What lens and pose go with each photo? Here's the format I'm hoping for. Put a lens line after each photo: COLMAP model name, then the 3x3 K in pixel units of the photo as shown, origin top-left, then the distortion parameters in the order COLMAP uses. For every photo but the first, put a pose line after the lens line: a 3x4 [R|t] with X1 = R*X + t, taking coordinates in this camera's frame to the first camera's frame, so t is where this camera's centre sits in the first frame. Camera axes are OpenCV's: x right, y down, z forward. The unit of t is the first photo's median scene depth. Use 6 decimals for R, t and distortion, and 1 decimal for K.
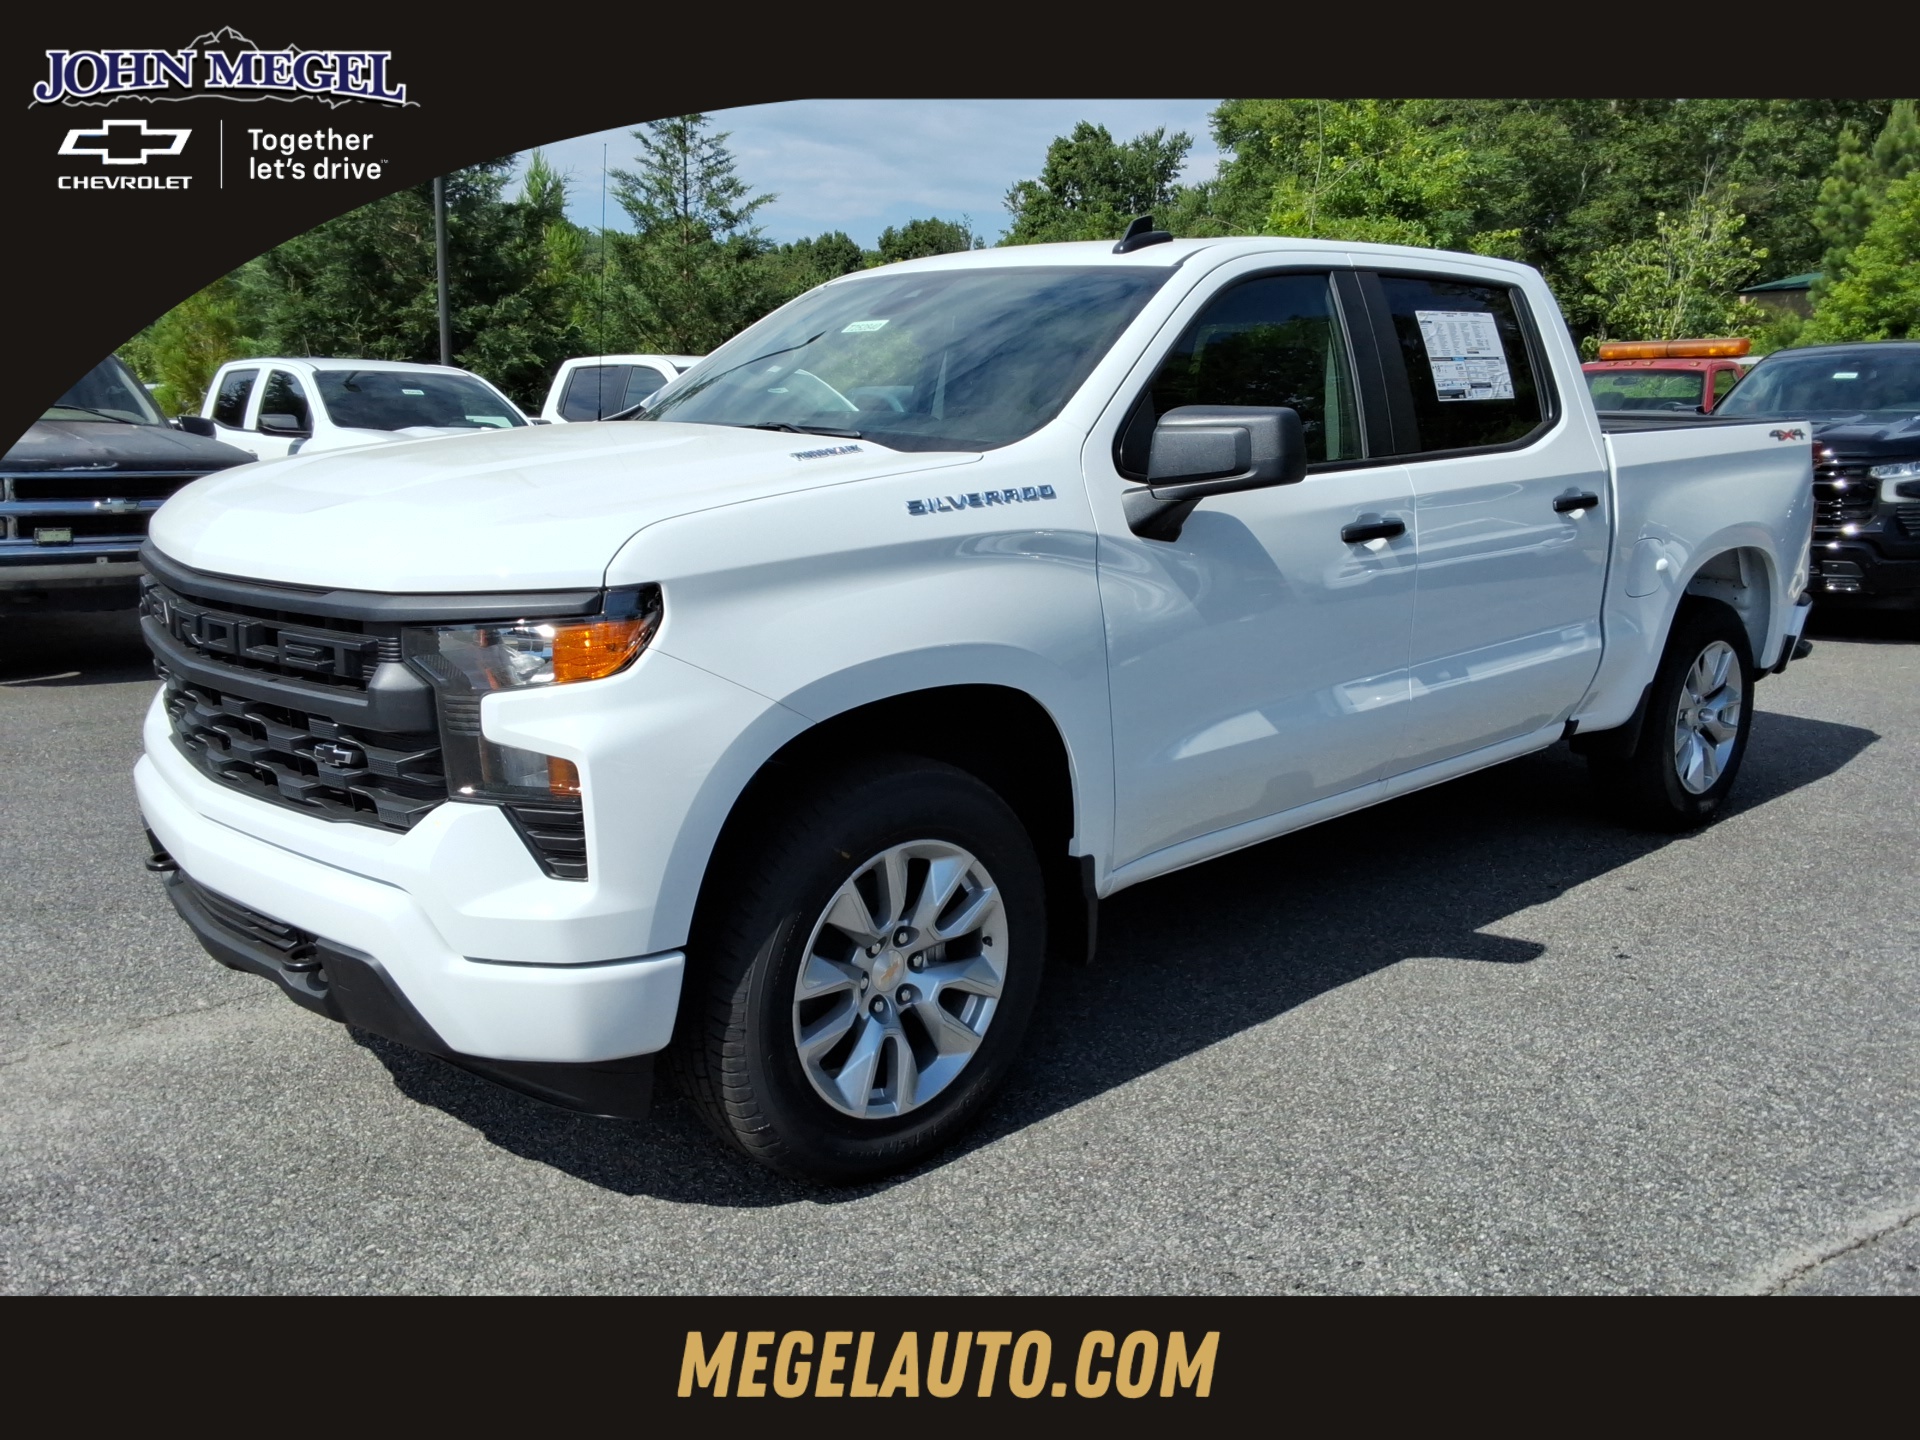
lens RADIAL K [[1556.9, 0, 982.0], [0, 1556.9, 713.1], [0, 0, 1]] dist [0.140237, -0.224772]
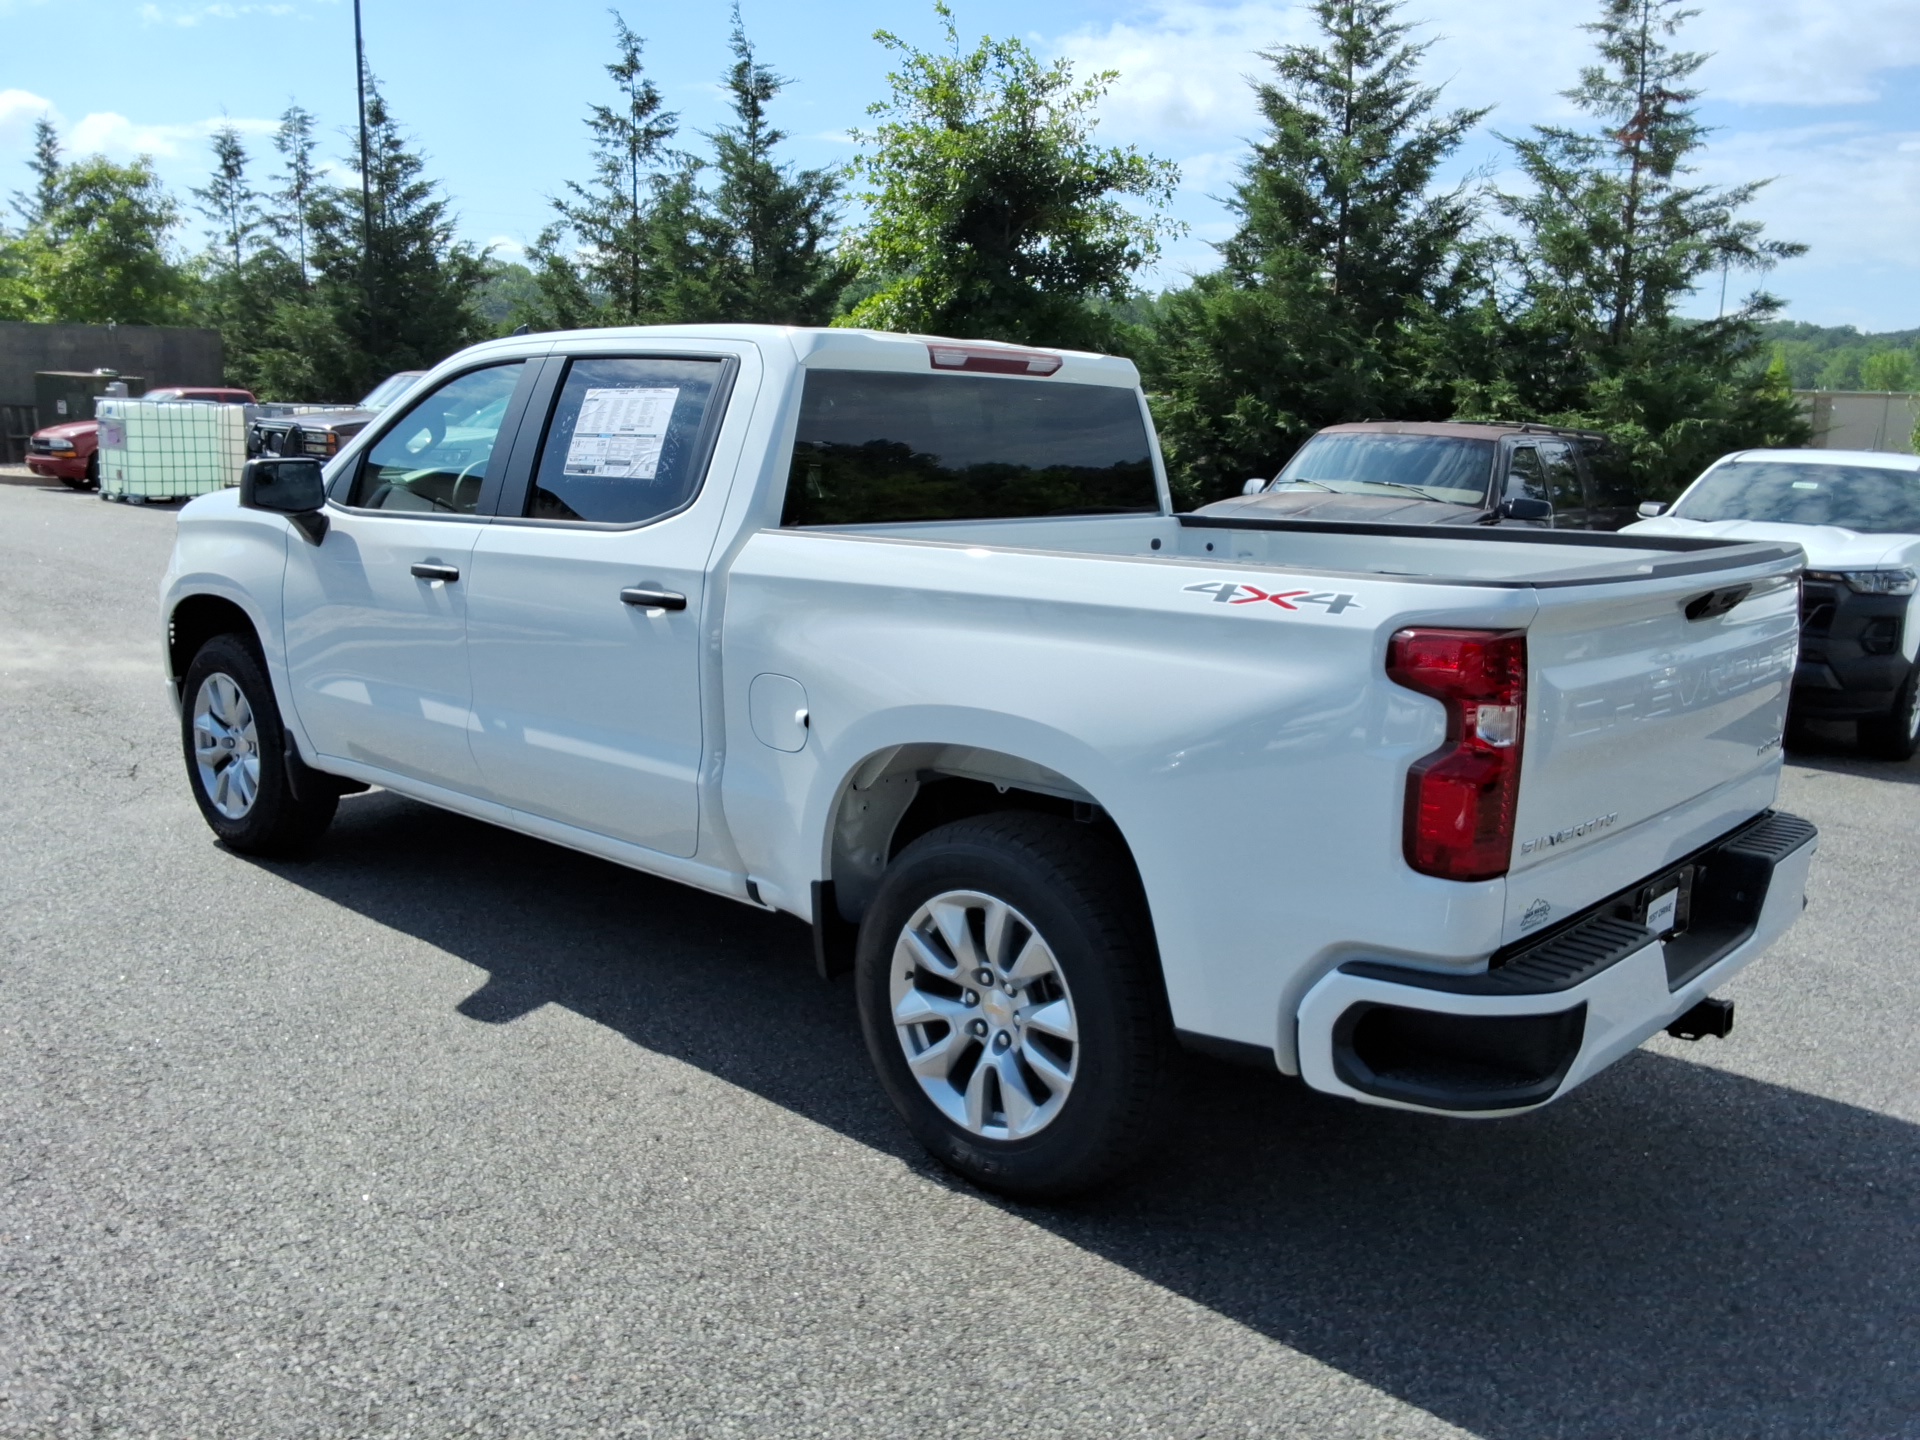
lens RADIAL K [[1556.9, 0, 982.0], [0, 1556.9, 713.1], [0, 0, 1]] dist [0.140237, -0.224772]
pose [[0.066969, 0.169151, -0.983312, 1.754042], [-0.227490, 0.962155, 0.150018, -0.341267], [0.971475, 0.213647, 0.102915, 1.538781]]
